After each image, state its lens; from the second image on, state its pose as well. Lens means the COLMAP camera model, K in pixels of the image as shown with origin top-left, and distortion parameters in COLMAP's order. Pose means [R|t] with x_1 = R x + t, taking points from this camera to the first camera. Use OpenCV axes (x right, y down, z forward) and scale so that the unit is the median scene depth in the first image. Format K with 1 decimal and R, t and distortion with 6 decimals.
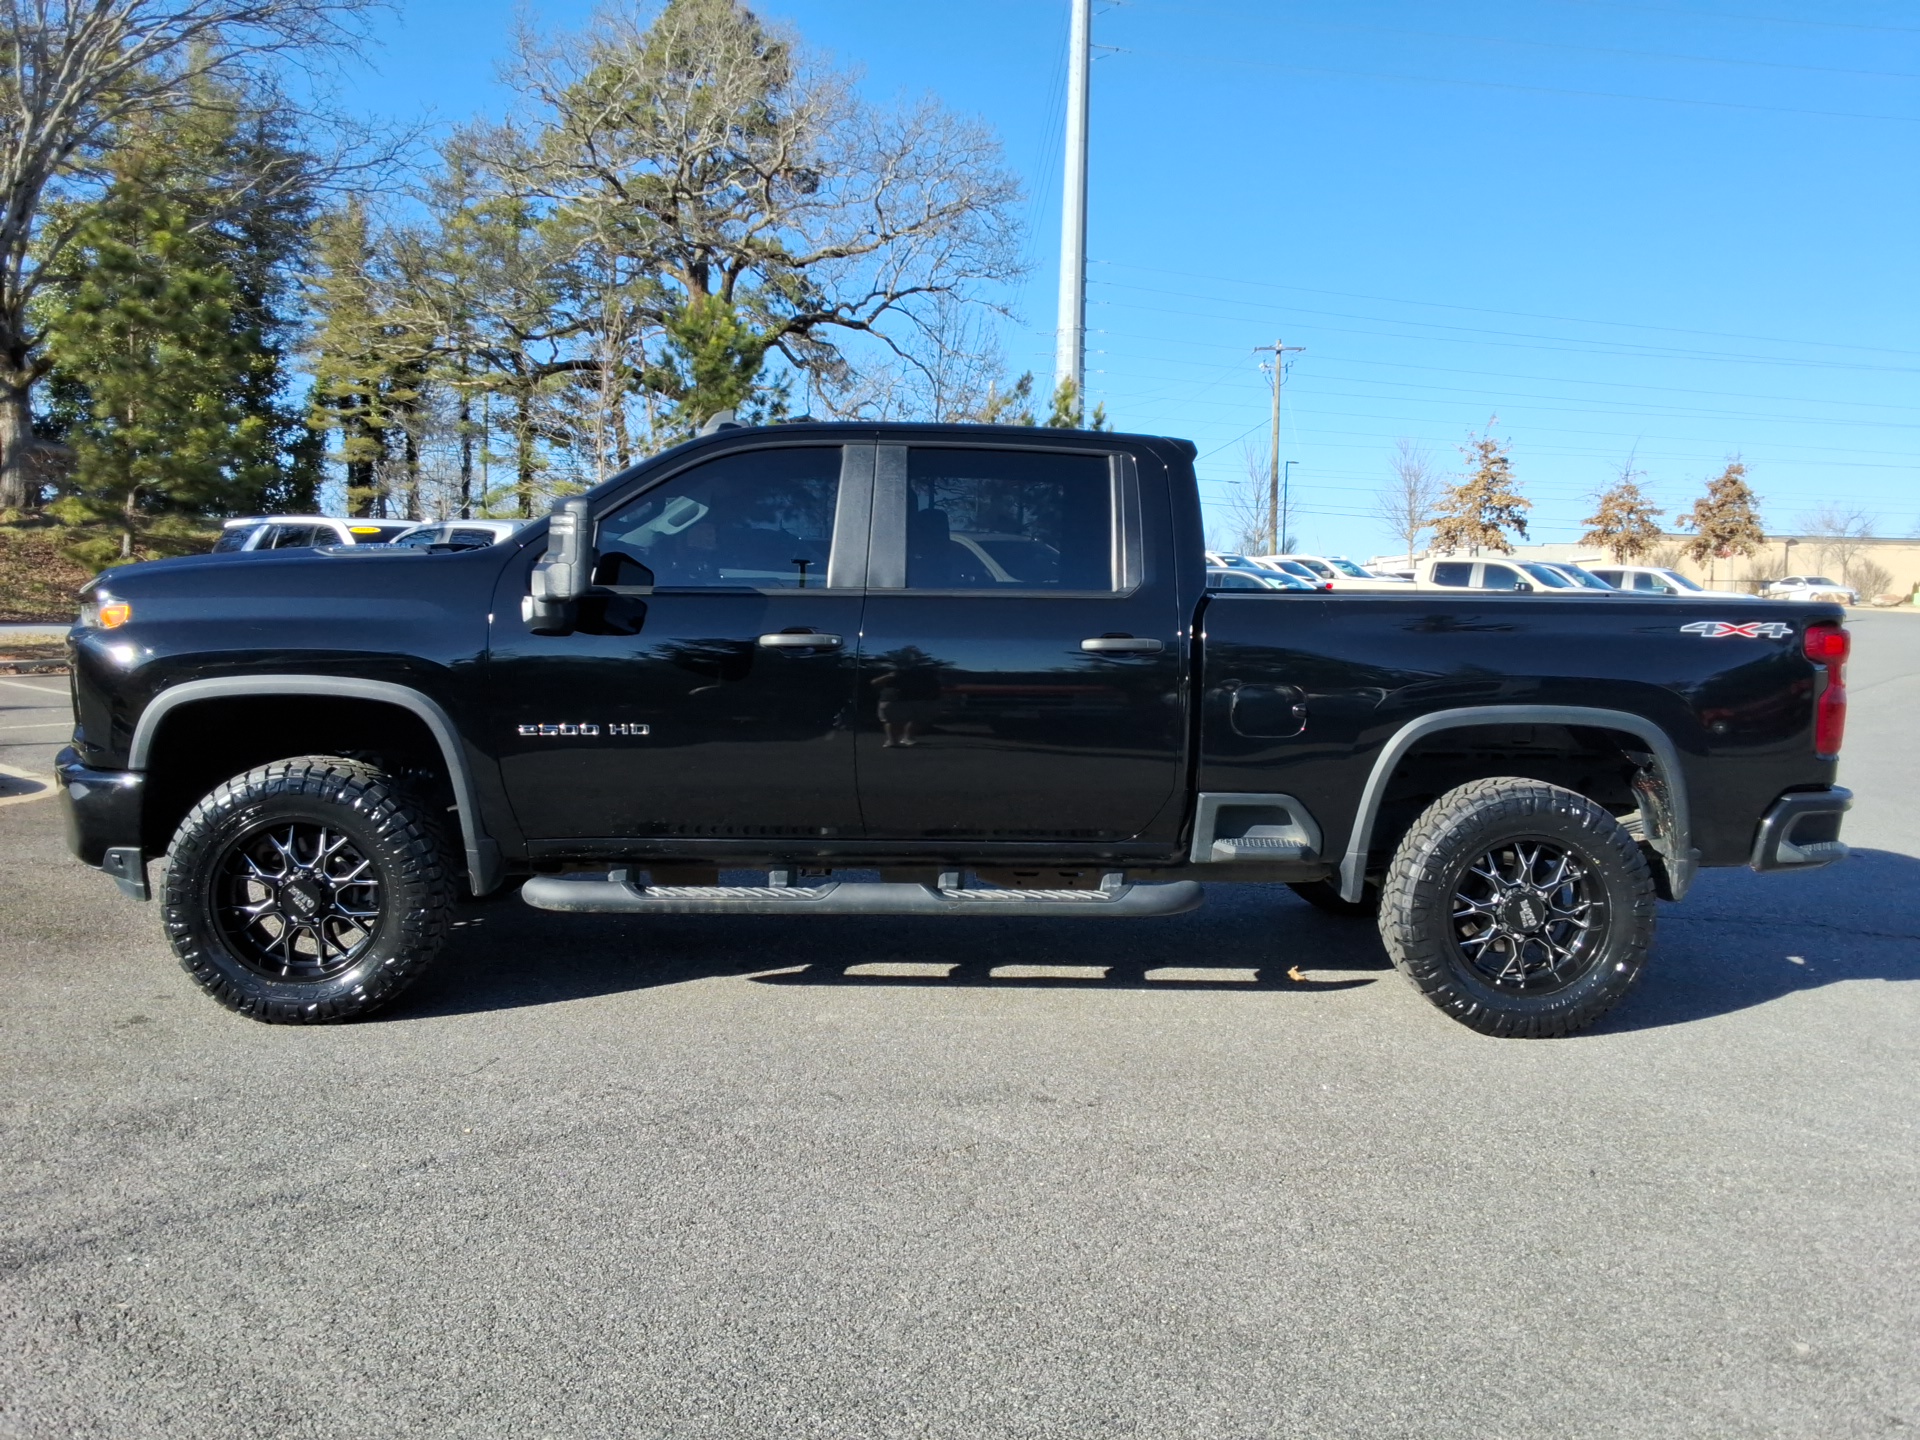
lens RADIAL K [[1557.2, 0, 957.5], [0, 1557.2, 715.5], [0, 0, 1]] dist [0.103999, -0.193724]
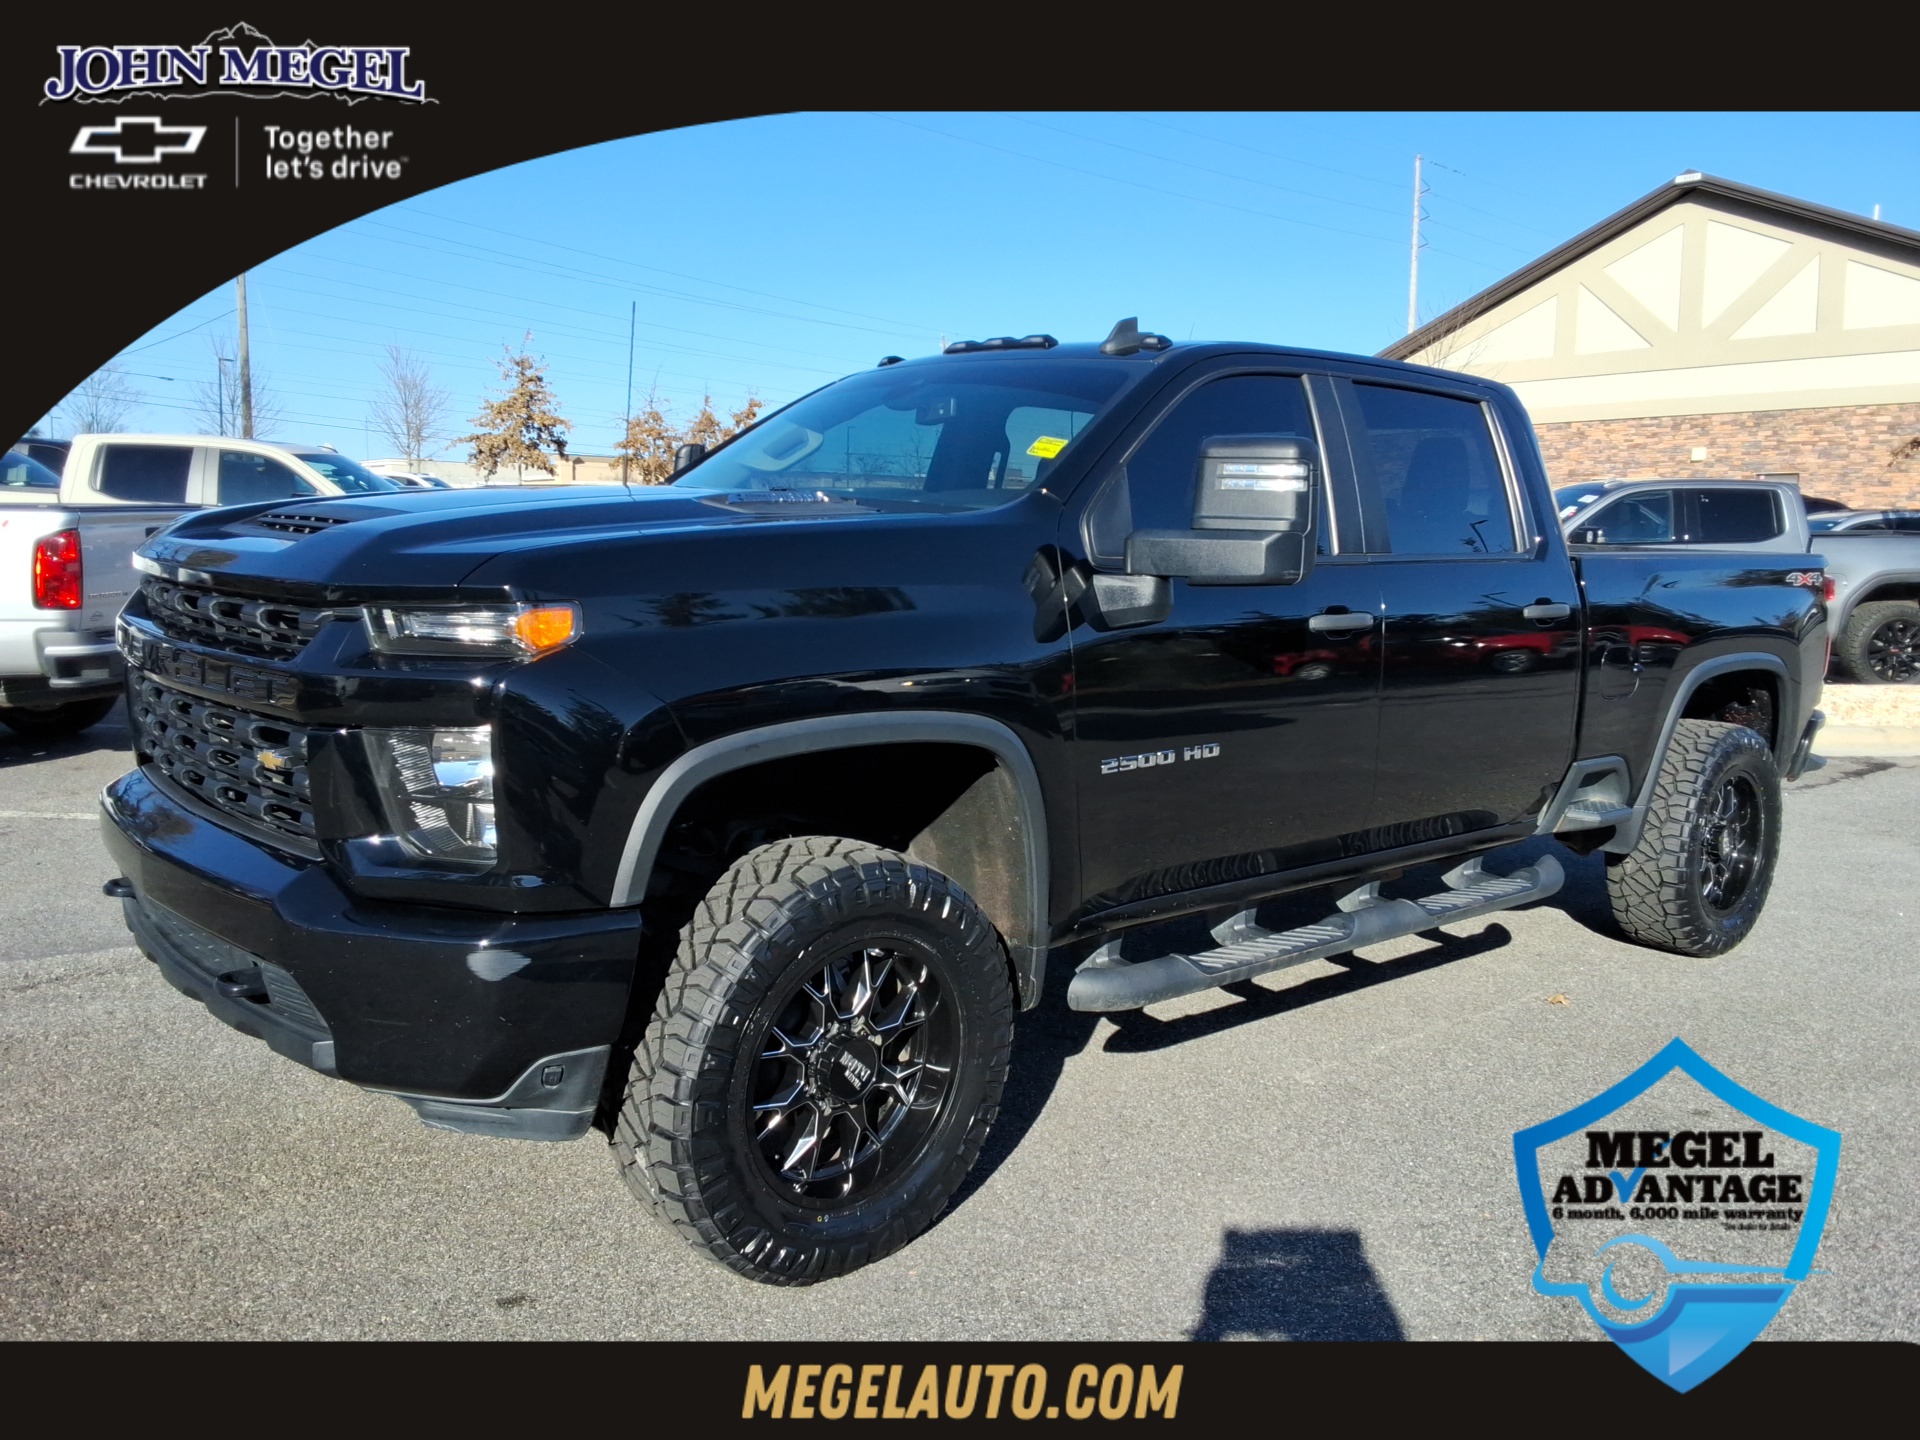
lens RADIAL K [[1586.4, 0, 965.7], [0, 1586.4, 718.7], [0, 0, 1]] dist [0.010242, -0.068365]
pose [[0.754139, -0.073383, 0.652602, -0.771920], [0.037171, 0.996914, 0.069145, -0.062647], [-0.655662, -0.027887, 0.754539, 0.496799]]
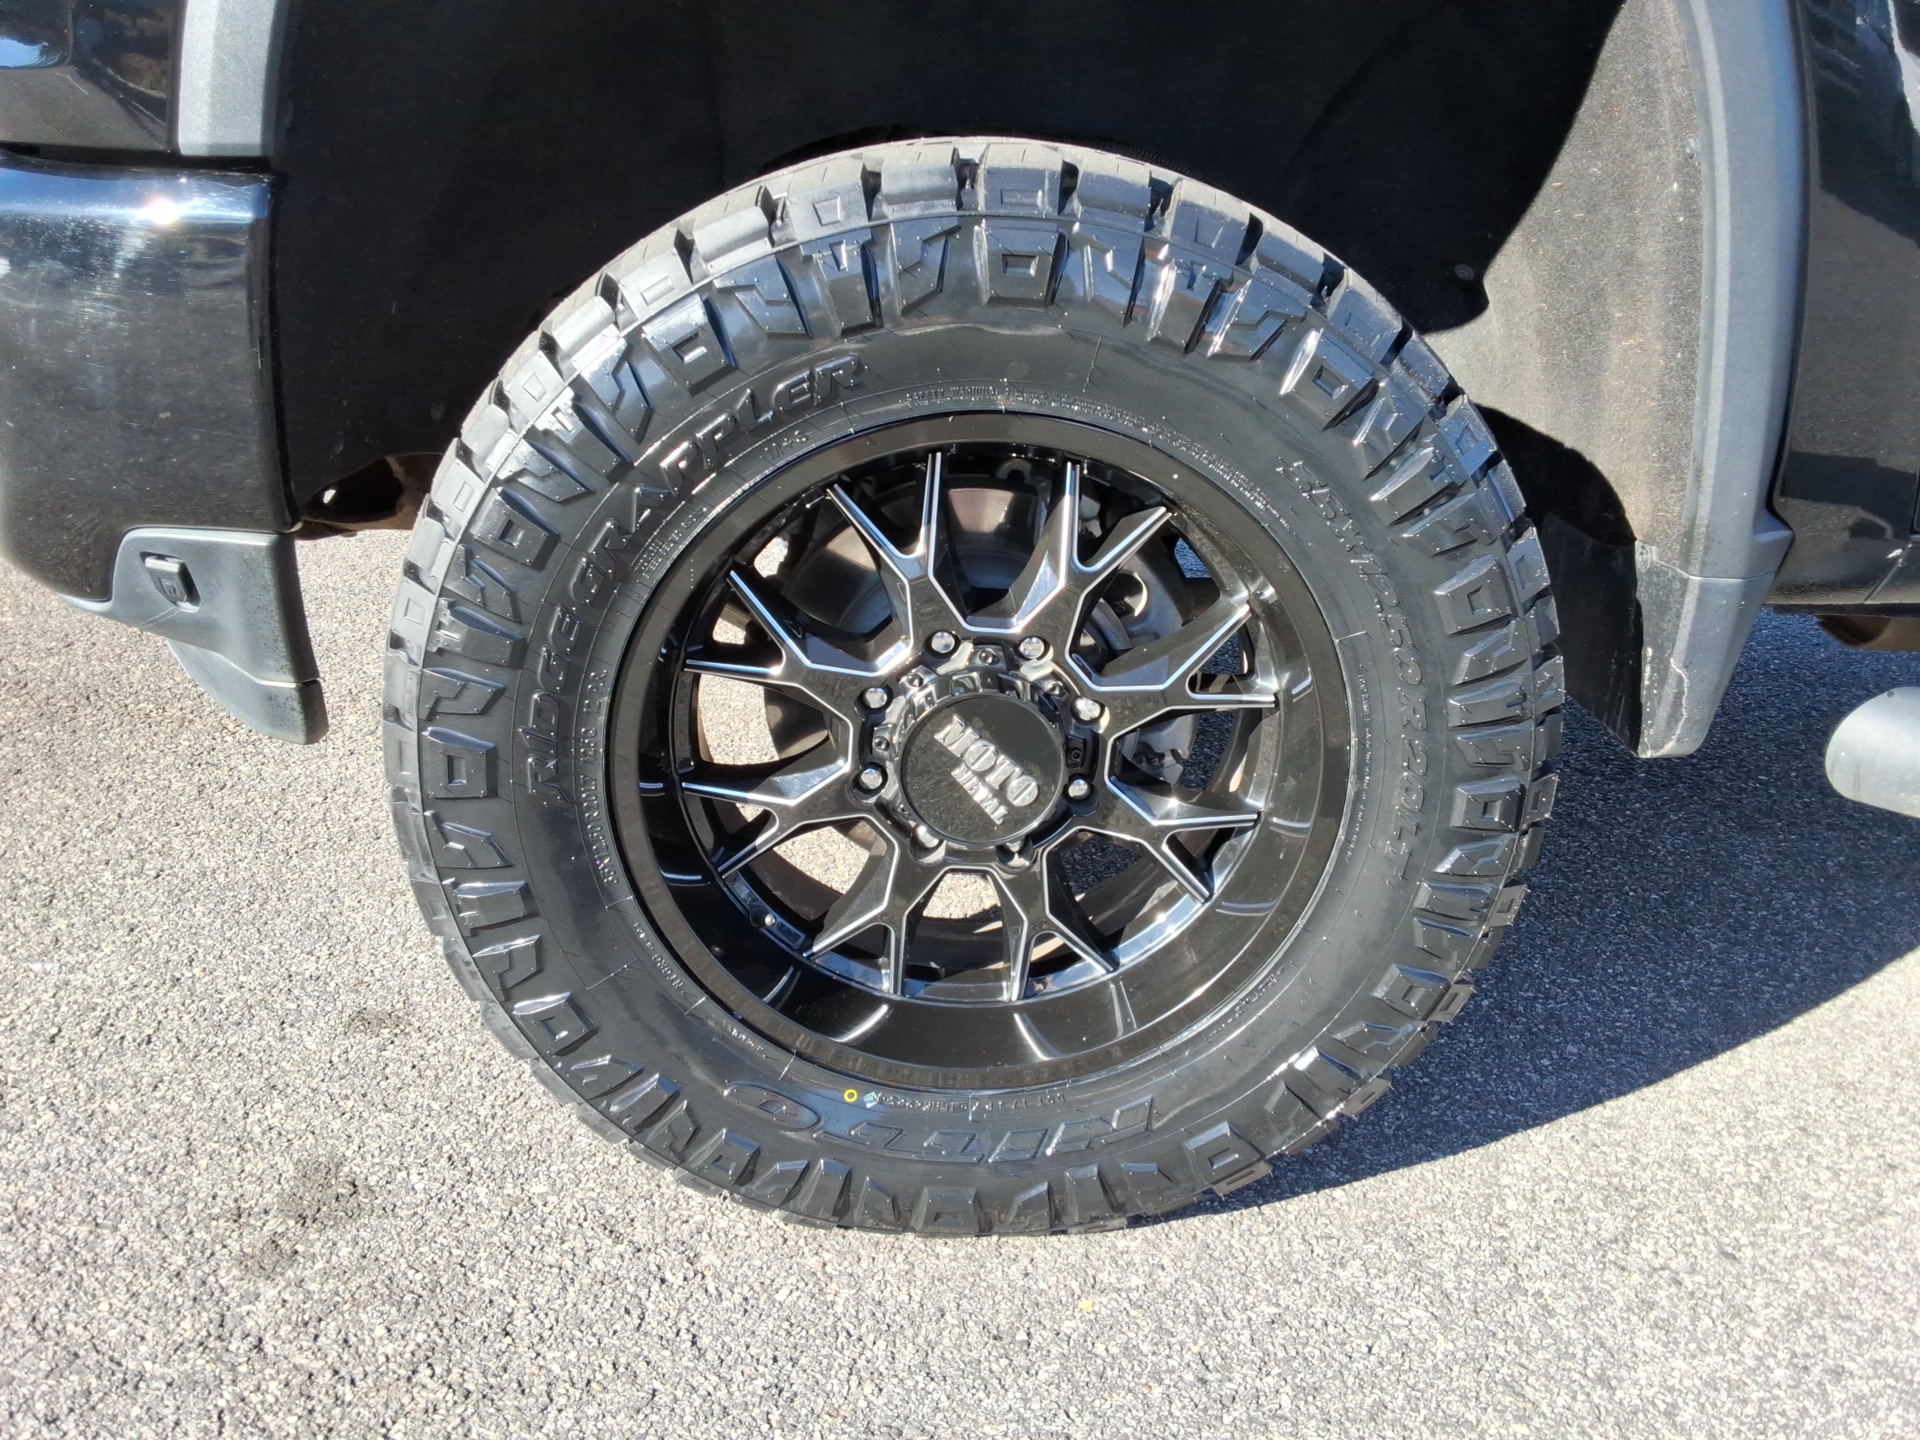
lens RADIAL K [[1536.3, 0, 964.1], [0, 1536.3, 722.6], [0, 0, 1]] dist [0.095109, -0.159804]
pose [[0.999595, 0.027938, 0.005435, -0.415247], [-0.028341, 0.959531, 0.280174, 0.044681], [0.002613, -0.280215, 0.959934, 0.772771]]
